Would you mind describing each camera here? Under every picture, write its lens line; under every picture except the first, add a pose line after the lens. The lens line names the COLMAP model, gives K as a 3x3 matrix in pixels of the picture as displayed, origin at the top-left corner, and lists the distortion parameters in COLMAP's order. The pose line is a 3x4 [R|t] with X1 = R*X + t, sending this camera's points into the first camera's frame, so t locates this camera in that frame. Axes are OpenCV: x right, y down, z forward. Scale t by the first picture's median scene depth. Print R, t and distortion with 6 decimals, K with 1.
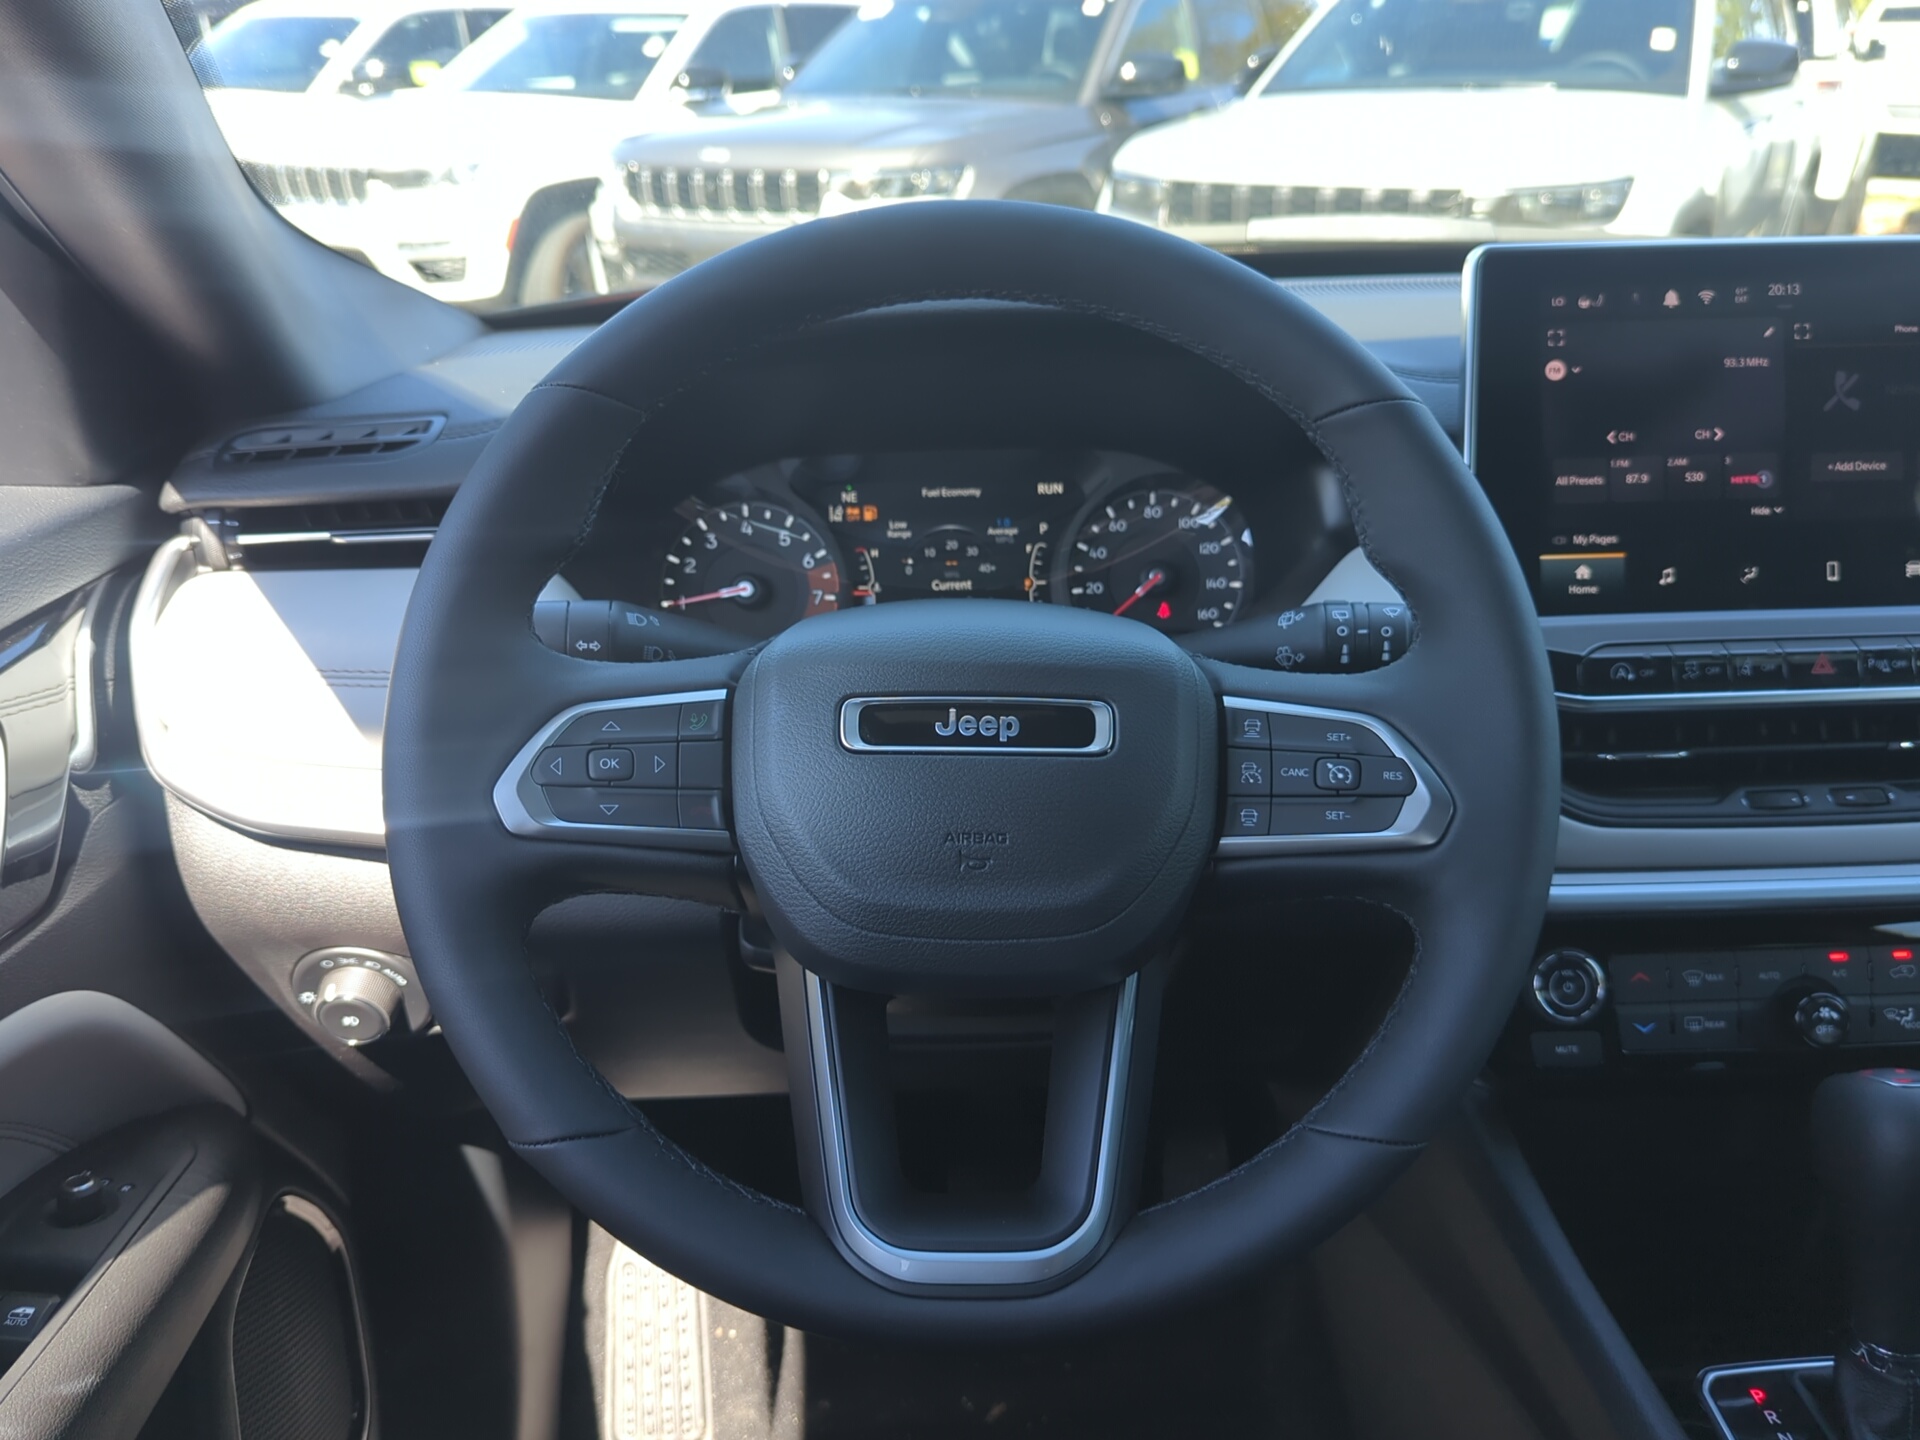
lens RADIAL K [[1565.2, 0, 985.1], [0, 1565.2, 698.9], [0, 0, 1]] dist [0.059564, -0.062571]
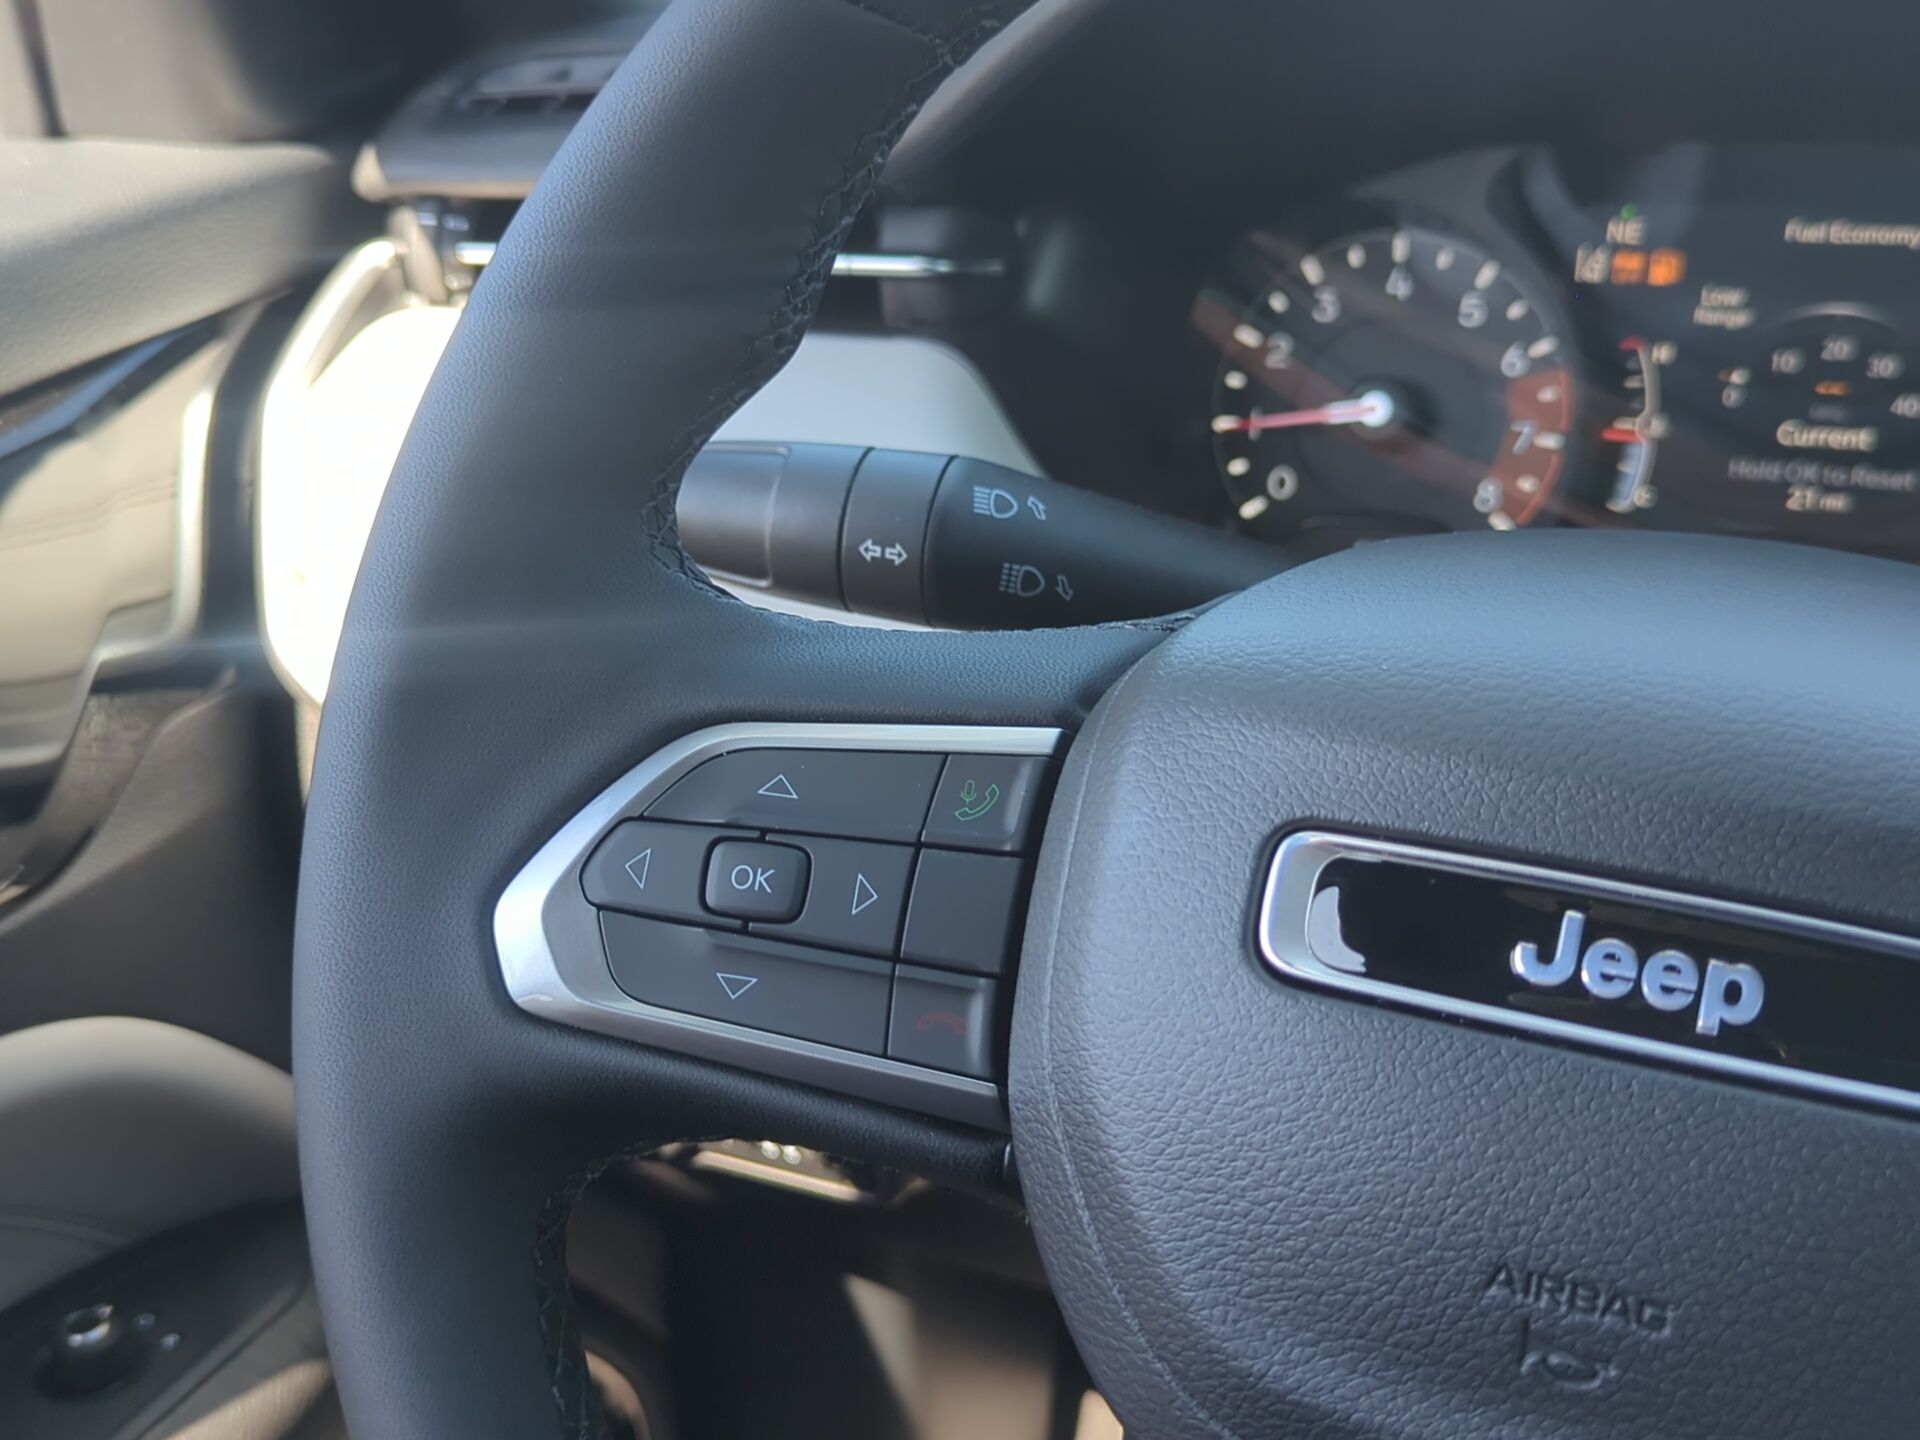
lens RADIAL K [[2247.2, 0, 983.6], [0, 2247.2, 690.2], [0, 0, 1]] dist [0.021736, 0.000000]
pose [[0.903117, 0.145809, -0.403881, 0.040580], [-0.104164, 0.986880, 0.123361, -0.065352], [0.416569, -0.069339, 0.906456, 0.340519]]
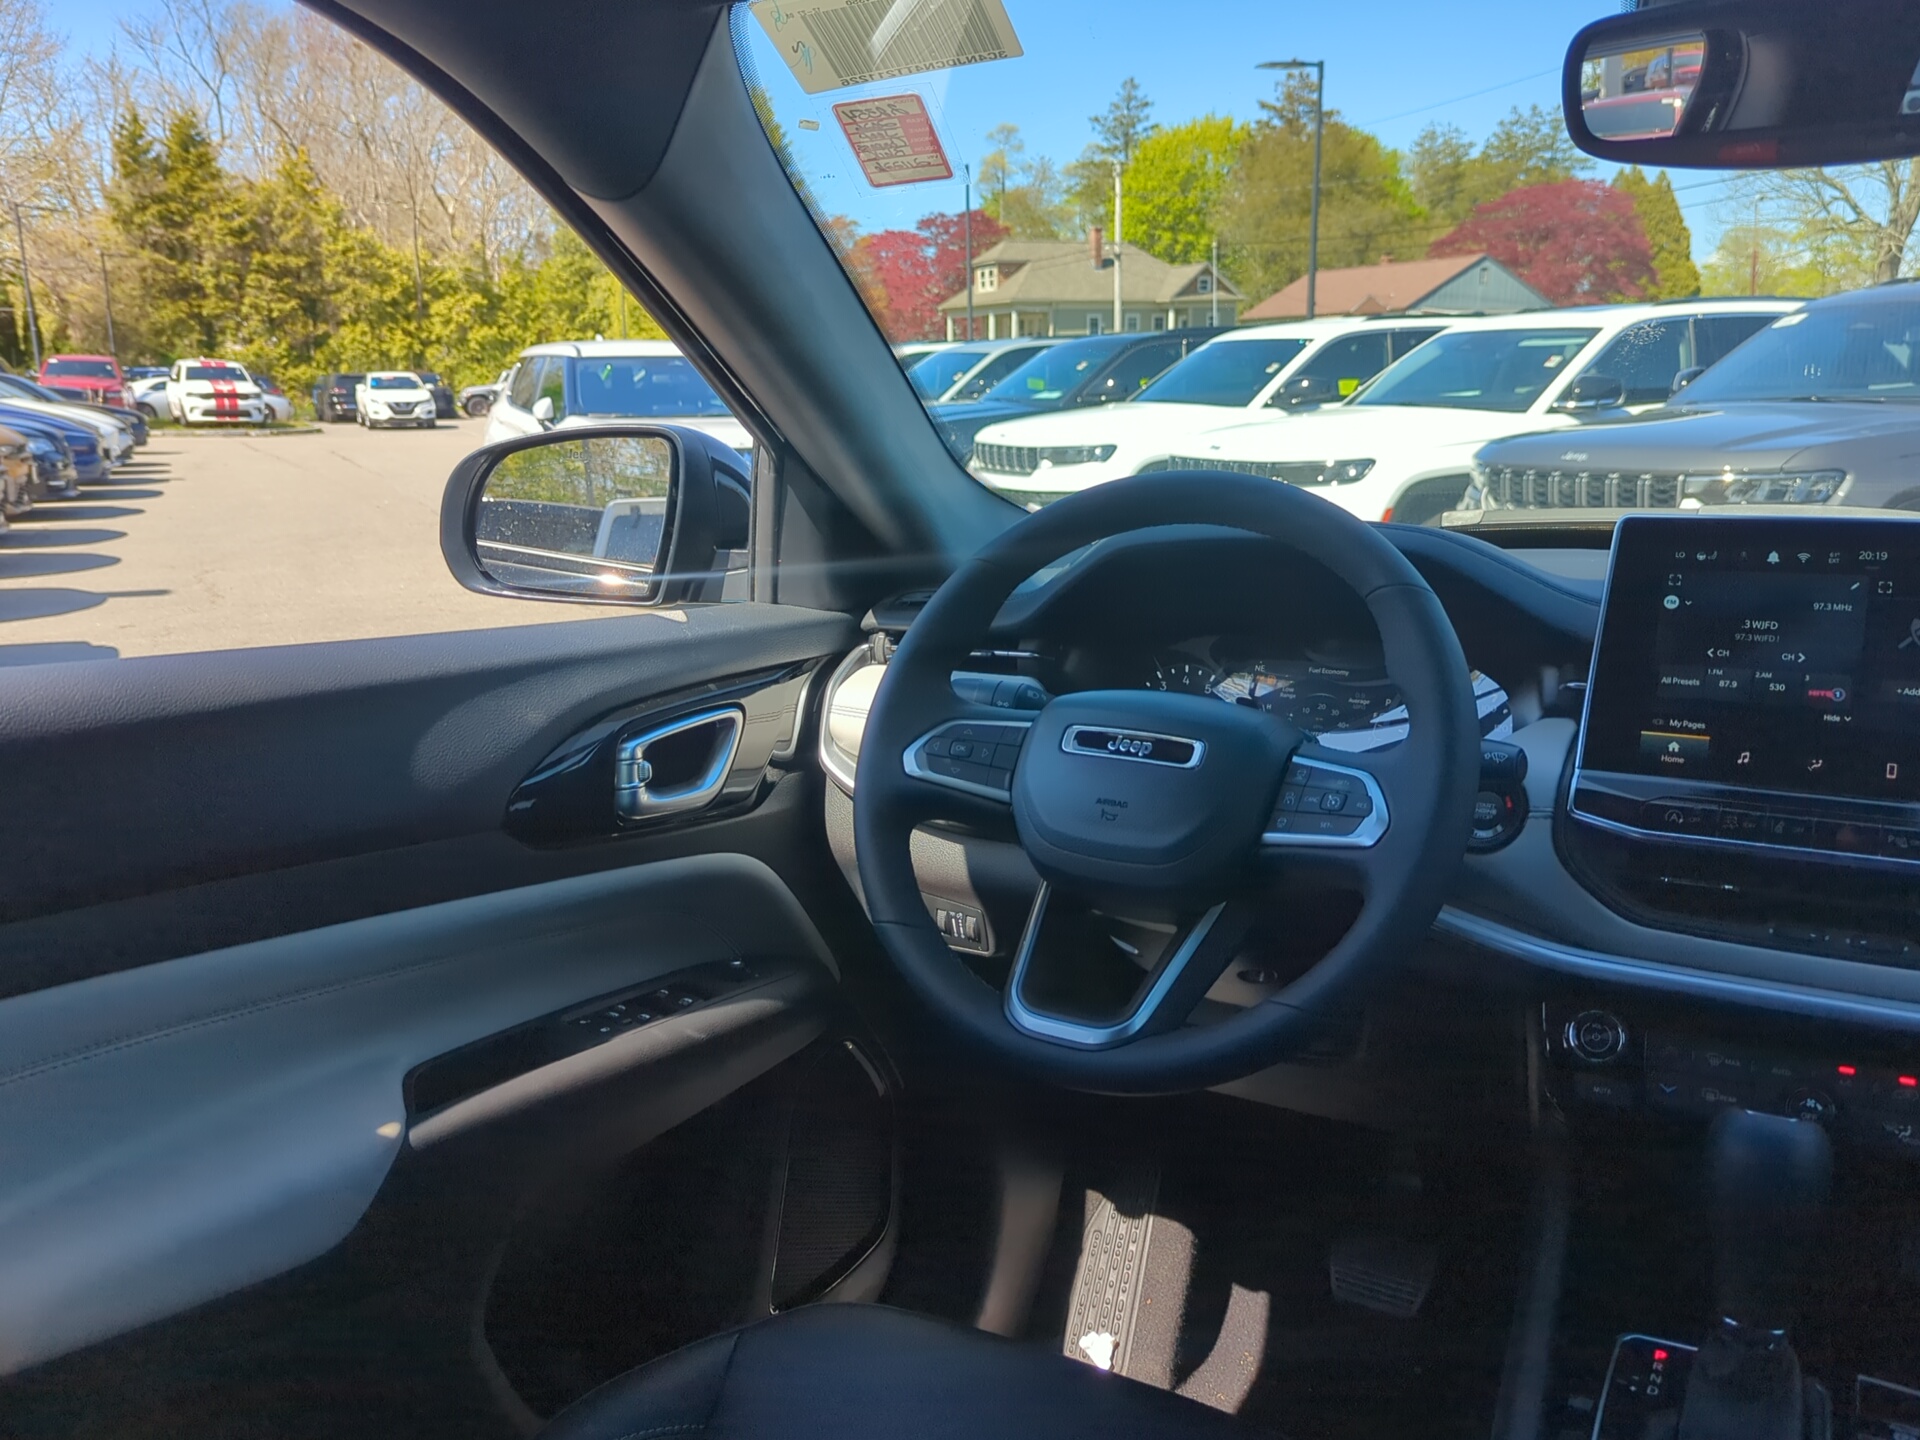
lens RADIAL K [[1565.2, 0, 971.6], [0, 1565.2, 697.7], [0, 0, 1]] dist [0.059564, -0.062571]
pose [[0.838987, 0.101833, -0.534538, 0.564612], [-0.195716, 0.973066, -0.121811, 0.155041], [0.507736, 0.206816, 0.836320, -0.433628]]
